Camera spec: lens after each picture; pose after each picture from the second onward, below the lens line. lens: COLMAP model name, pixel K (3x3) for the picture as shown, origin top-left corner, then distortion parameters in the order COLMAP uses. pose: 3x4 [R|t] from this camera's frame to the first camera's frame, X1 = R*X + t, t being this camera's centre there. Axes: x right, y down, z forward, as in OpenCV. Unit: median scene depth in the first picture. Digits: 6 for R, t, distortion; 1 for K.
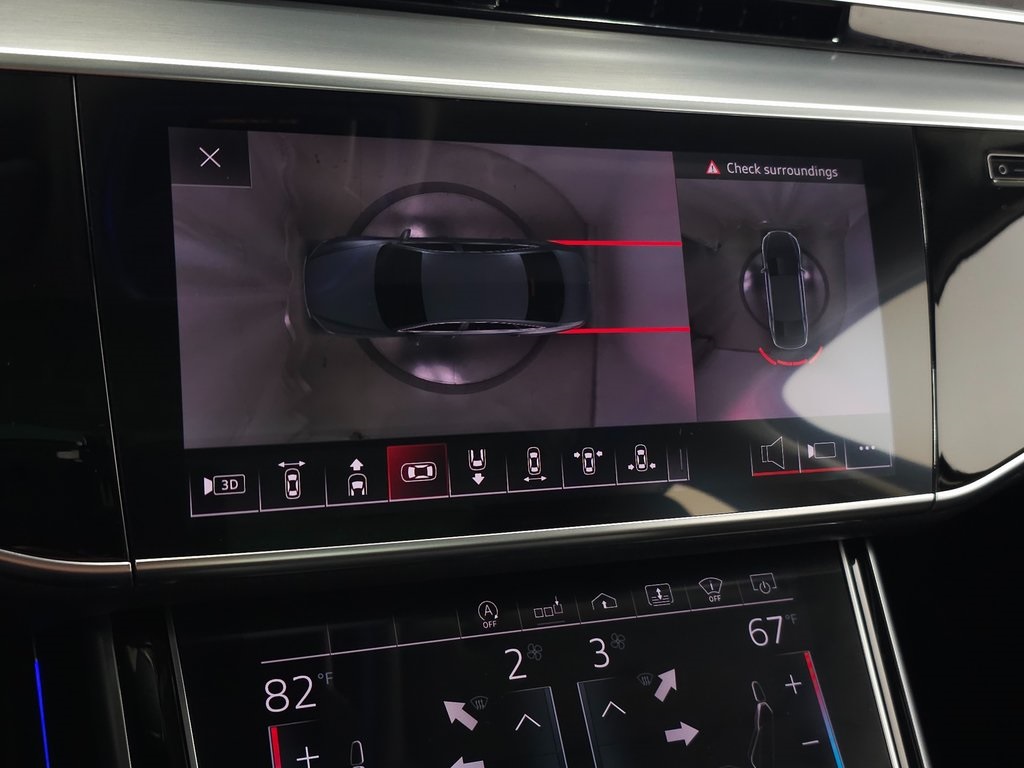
lens RADIAL K [[1200.8, 0, 508.6], [0, 1200.8, 376.0], [0, 0, 1]] dist [0.032418, 0.000000]
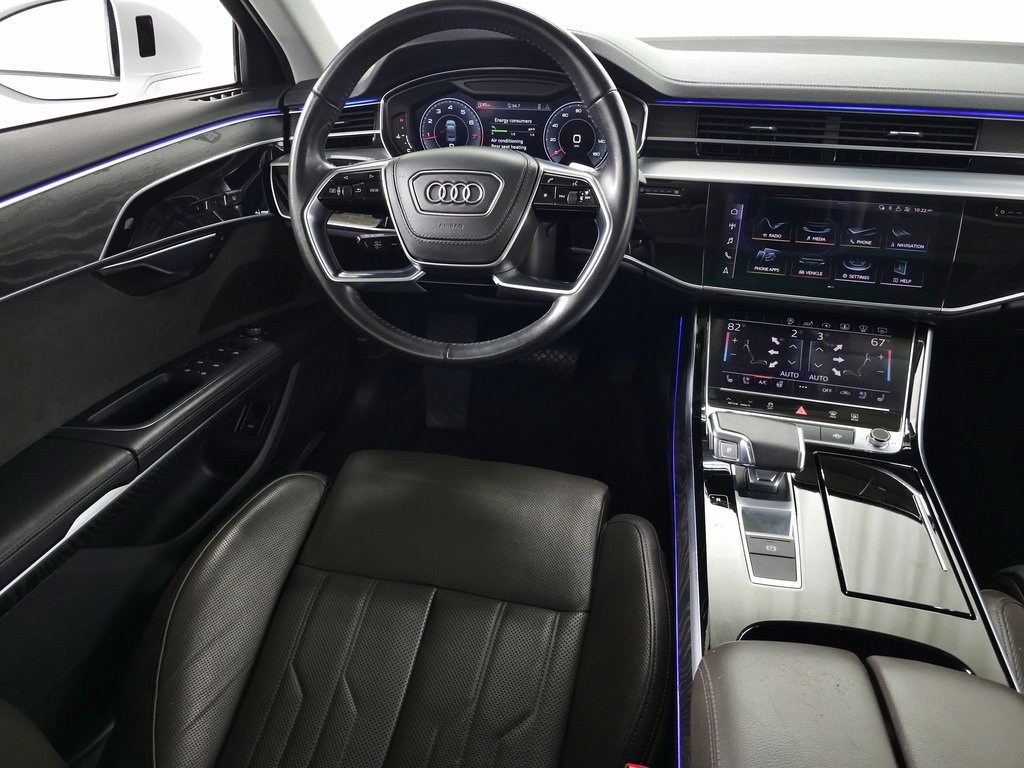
lens RADIAL K [[684.3, 0, 513.4], [0, 684.3, 383.4], [0, 0, 1]] dist [0.046205, -0.066282]
pose [[0.780565, 0.176830, -0.599541, 0.644118], [-0.140598, 0.984241, 0.107244, 0.278138], [0.609057, 0.000583, 0.793126, -1.299257]]
